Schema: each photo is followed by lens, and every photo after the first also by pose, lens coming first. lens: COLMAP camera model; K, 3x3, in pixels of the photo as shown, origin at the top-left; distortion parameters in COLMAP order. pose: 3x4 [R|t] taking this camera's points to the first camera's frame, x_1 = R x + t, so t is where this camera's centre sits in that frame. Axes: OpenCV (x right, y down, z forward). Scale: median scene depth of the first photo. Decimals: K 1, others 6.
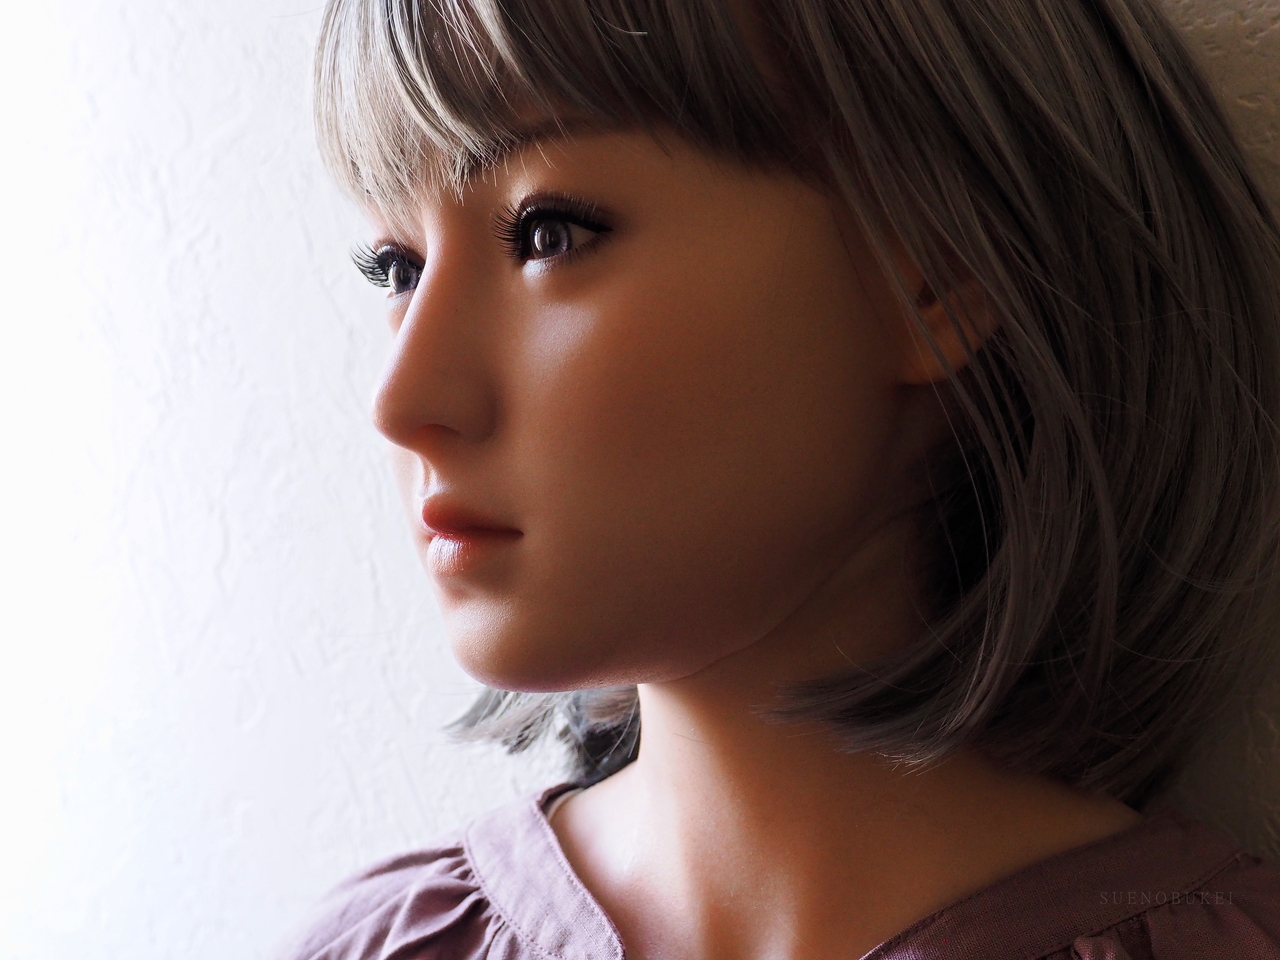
lens RADIAL K [[2095.9, 0, 640.0], [0, 2095.9, 480.0], [0, 0, 1]] dist [0.030793, 0.021698]
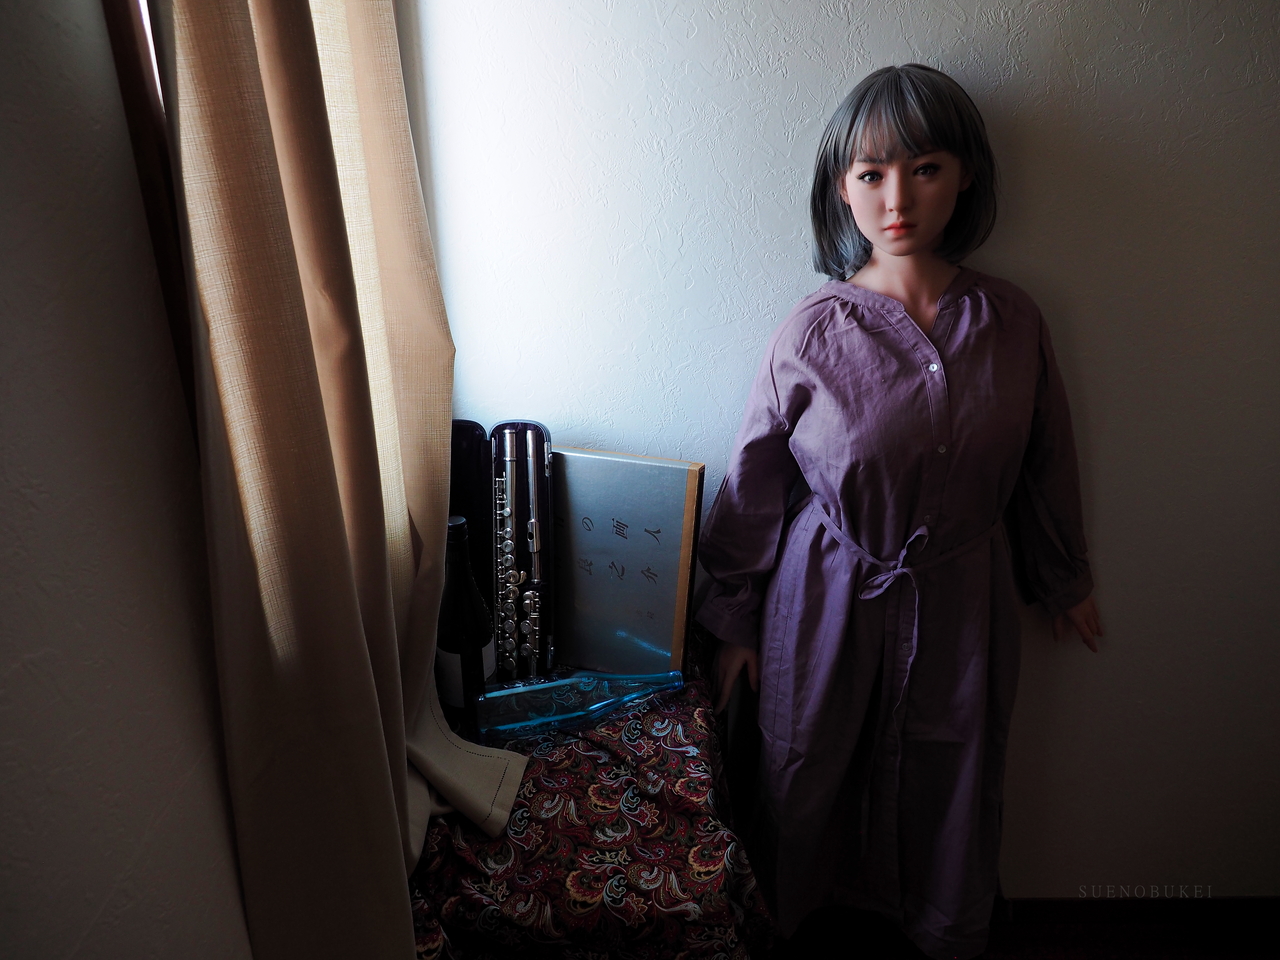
lens RADIAL K [[933.1, 0, 640.0], [0, 933.1, 480.0], [0, 0, 1]] dist [-0.022682, -0.000508]
pose [[0.839325, -0.243247, 0.486174, -1.983174], [0.085258, 0.942141, 0.324192, -0.197436], [-0.536903, -0.230652, 0.811501, -0.751231]]
